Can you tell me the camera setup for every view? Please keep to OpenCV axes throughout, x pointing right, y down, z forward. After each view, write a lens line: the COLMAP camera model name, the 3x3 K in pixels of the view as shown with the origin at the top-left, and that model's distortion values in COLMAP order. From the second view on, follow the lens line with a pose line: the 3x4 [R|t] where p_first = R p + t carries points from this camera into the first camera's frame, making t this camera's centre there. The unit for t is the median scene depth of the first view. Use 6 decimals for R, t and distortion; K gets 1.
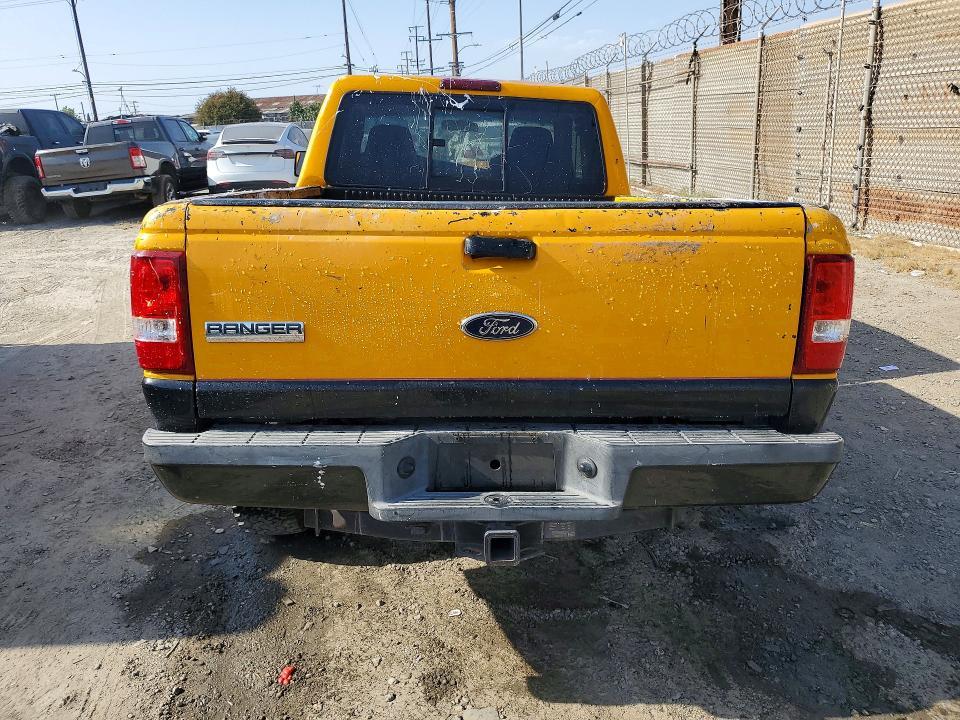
lens RADIAL K [[762.1, 0, 483.3], [0, 762.1, 360.9], [0, 0, 1]] dist [-0.007070, 0.009874]
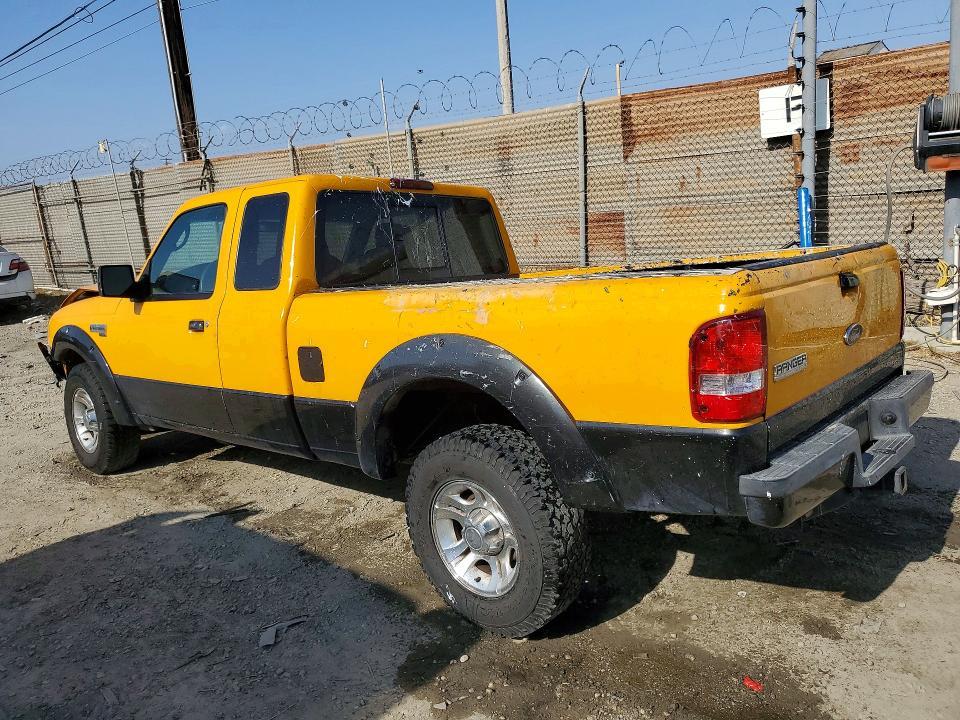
lens RADIAL K [[762.1, 0, 473.1], [0, 762.1, 360.2], [0, 0, 1]] dist [-0.007070, 0.009874]
pose [[0.703554, -0.160873, 0.692193, -0.349488], [0.251285, 0.967430, -0.030569, -0.032147], [-0.664731, 0.195444, 0.721064, 0.102189]]
